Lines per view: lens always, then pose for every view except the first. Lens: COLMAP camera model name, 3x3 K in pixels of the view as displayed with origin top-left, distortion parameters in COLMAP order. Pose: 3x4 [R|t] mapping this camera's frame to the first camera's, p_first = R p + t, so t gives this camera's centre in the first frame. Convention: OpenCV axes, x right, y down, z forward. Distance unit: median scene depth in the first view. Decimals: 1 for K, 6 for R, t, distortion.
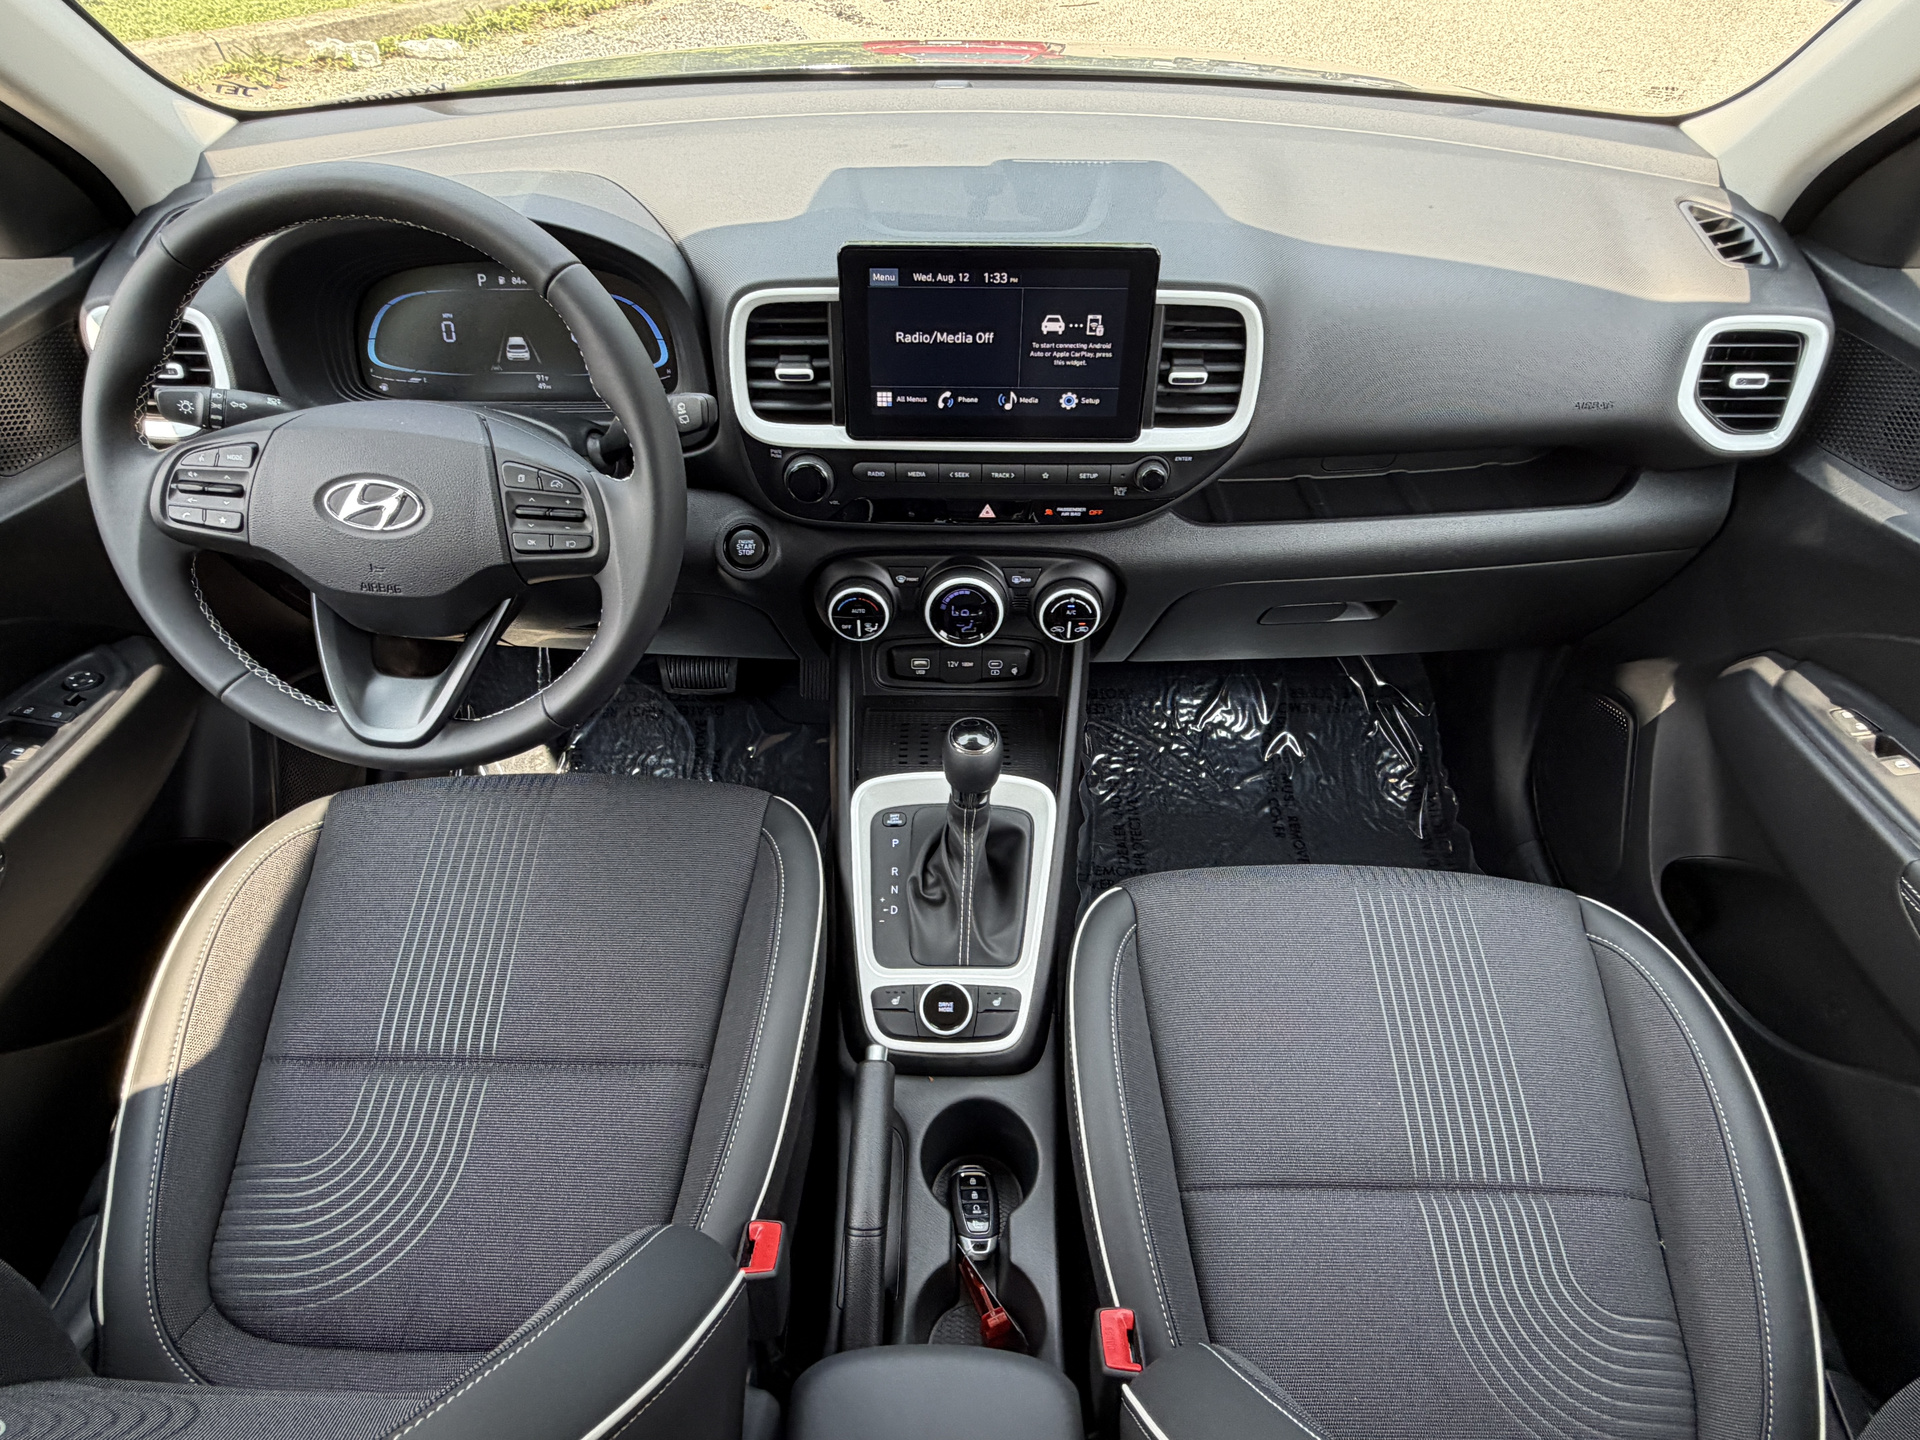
lens RADIAL K [[1046.5, 0, 937.1], [0, 1046.5, 716.4], [0, 0, 1]] dist [0.000830, 0.001057]
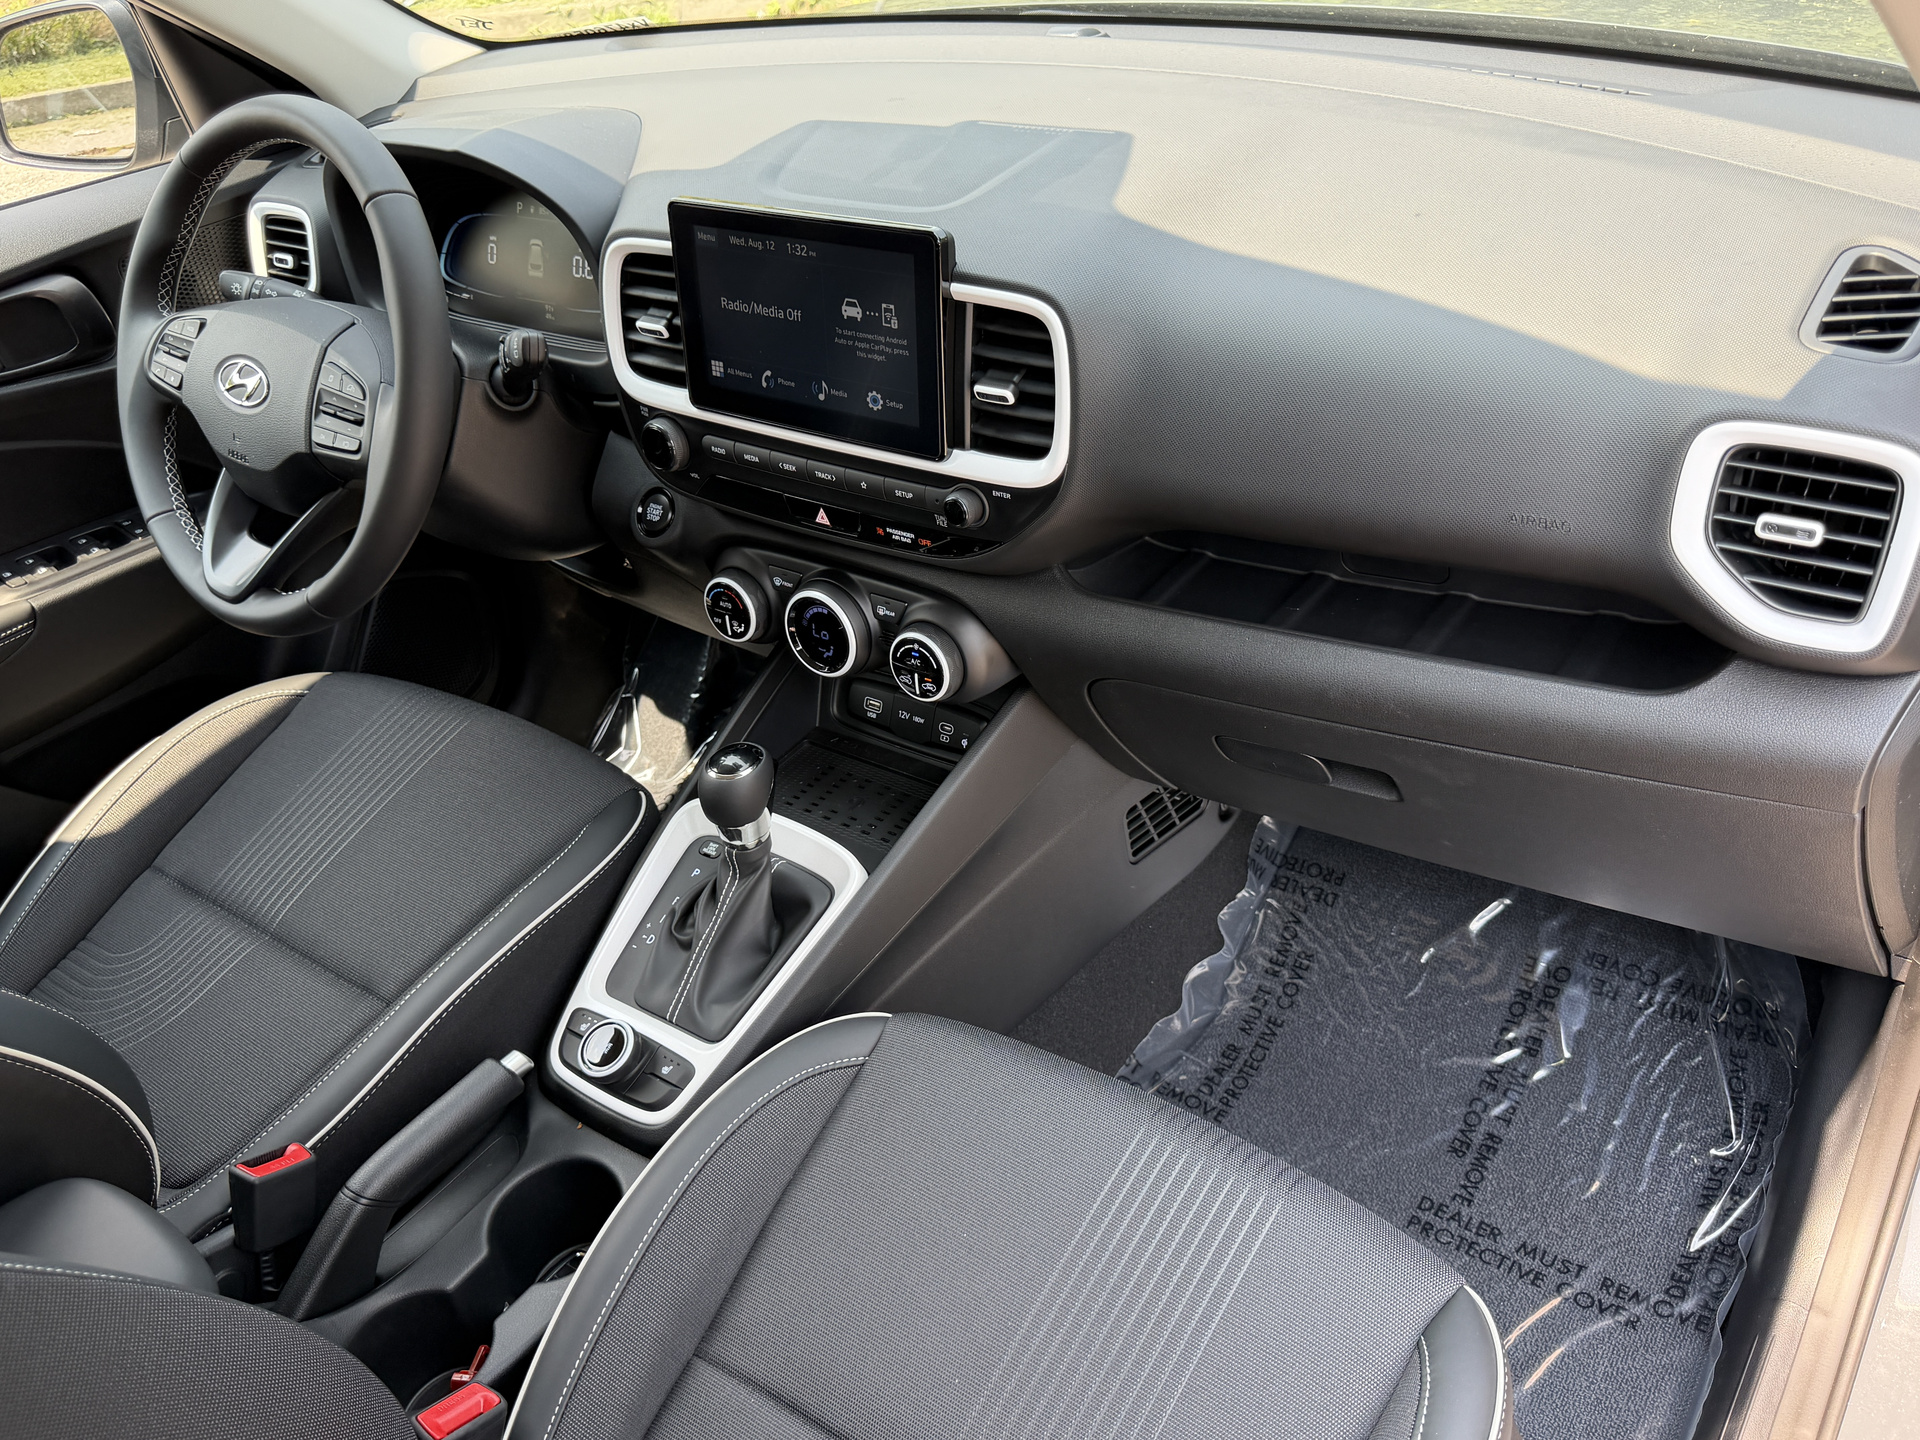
lens RADIAL K [[1519.1, 0, 944.4], [0, 1519.1, 743.6], [0, 0, 1]] dist [0.055239, -0.050709]
pose [[0.814028, 0.261422, -0.518668, 0.857657], [-0.304785, 0.952420, 0.001697, -0.052707], [0.494433, 0.156701, 0.854974, 0.011313]]
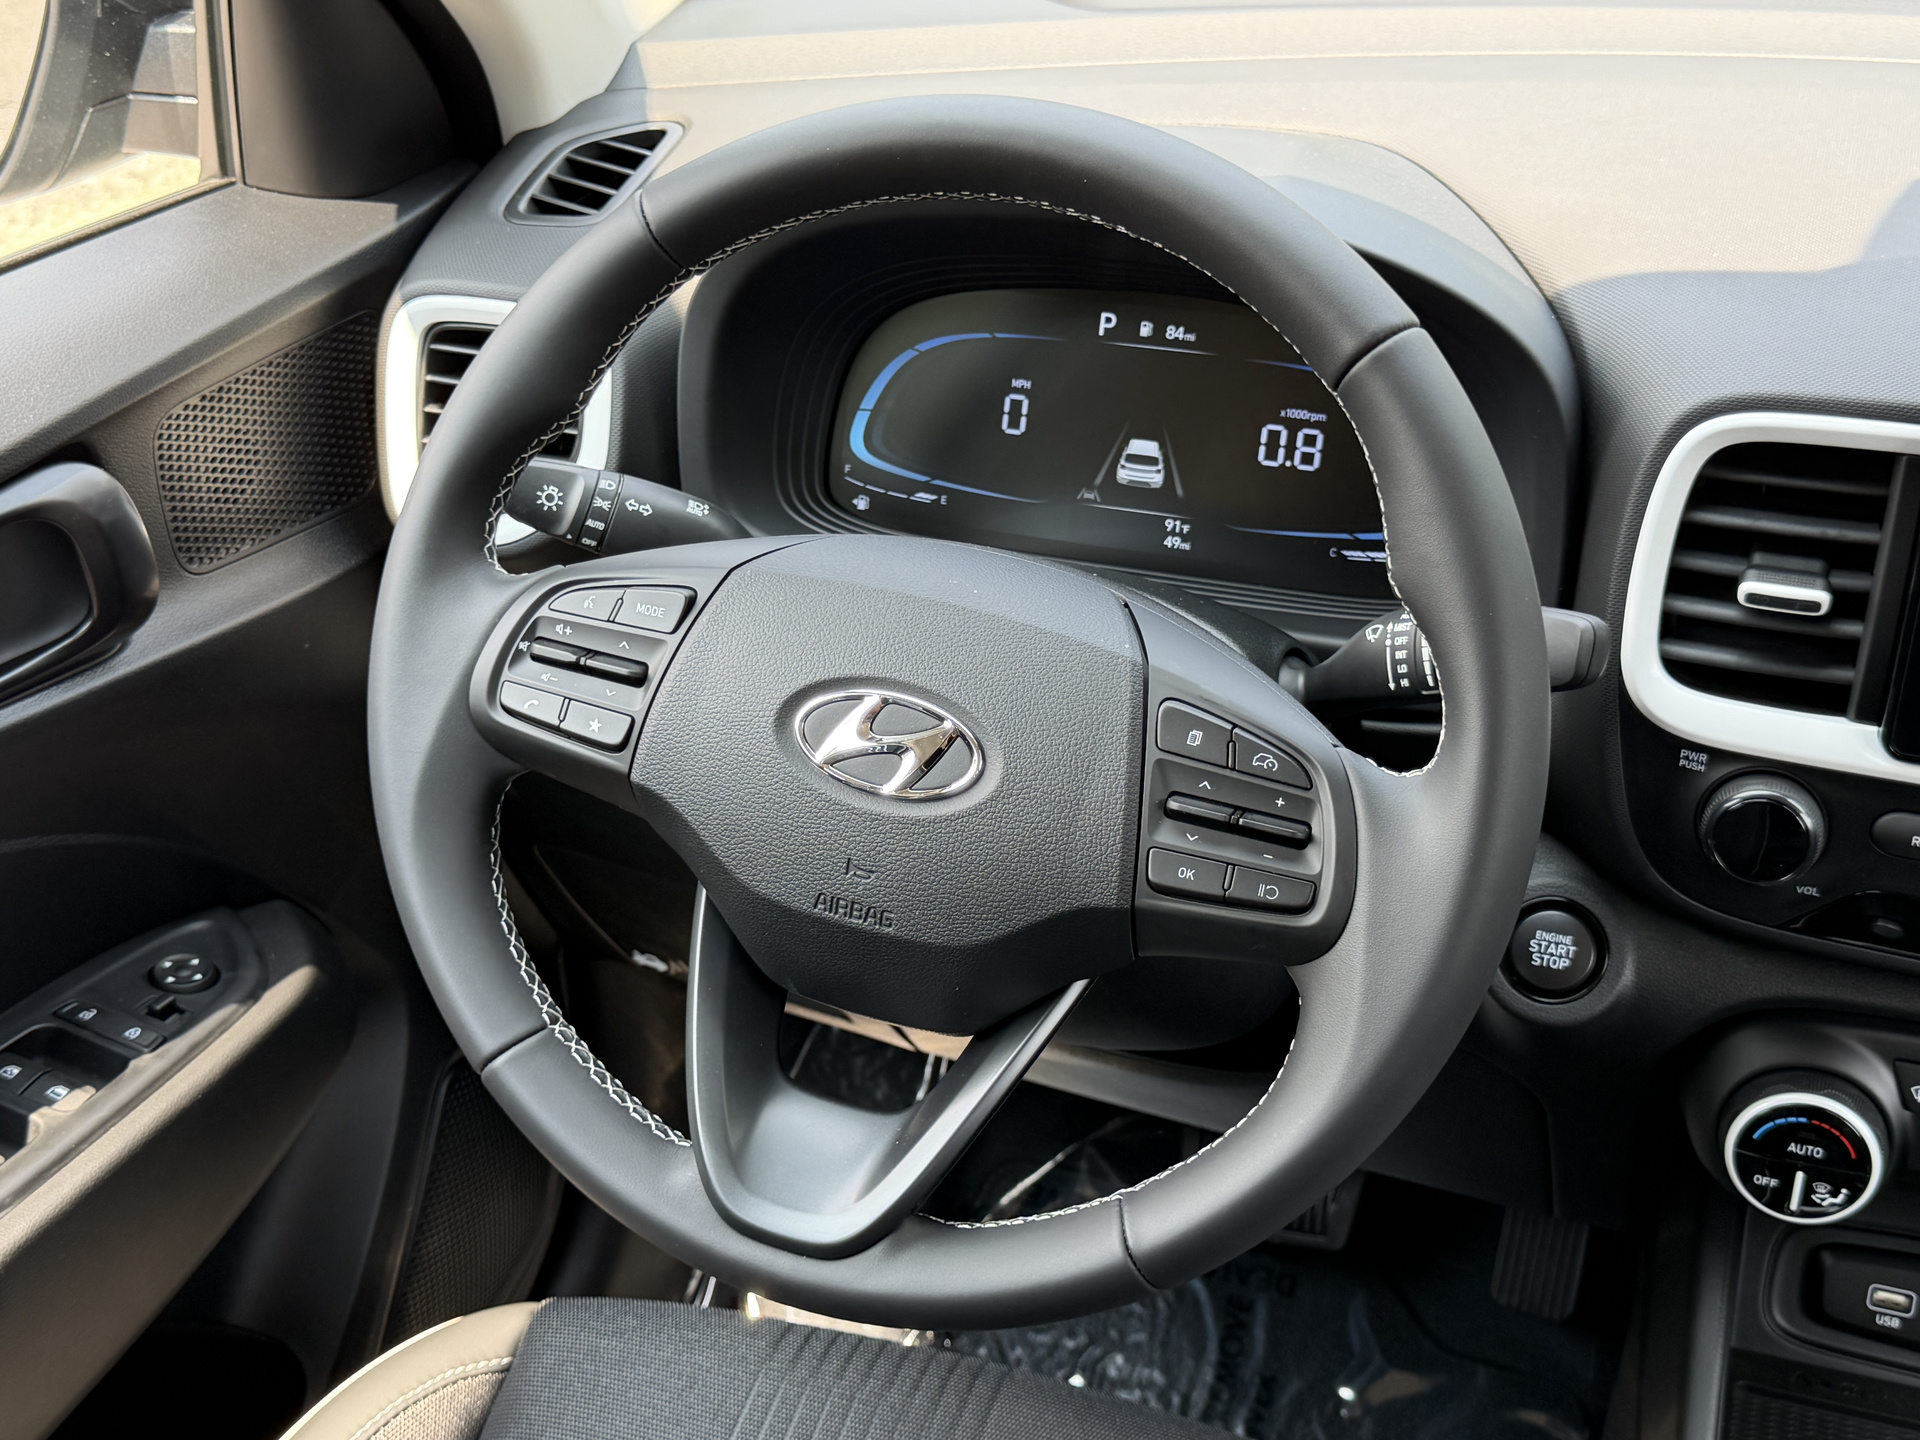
lens RADIAL K [[2386.5, 0, 951.4], [0, 2386.5, 740.0], [0, 0, 1]] dist [0.096834, 0.000000]
pose [[0.943585, 0.155458, -0.292369, -0.154110], [-0.217697, 0.956546, -0.193978, 0.003557], [0.249509, 0.246682, 0.936426, -0.022591]]
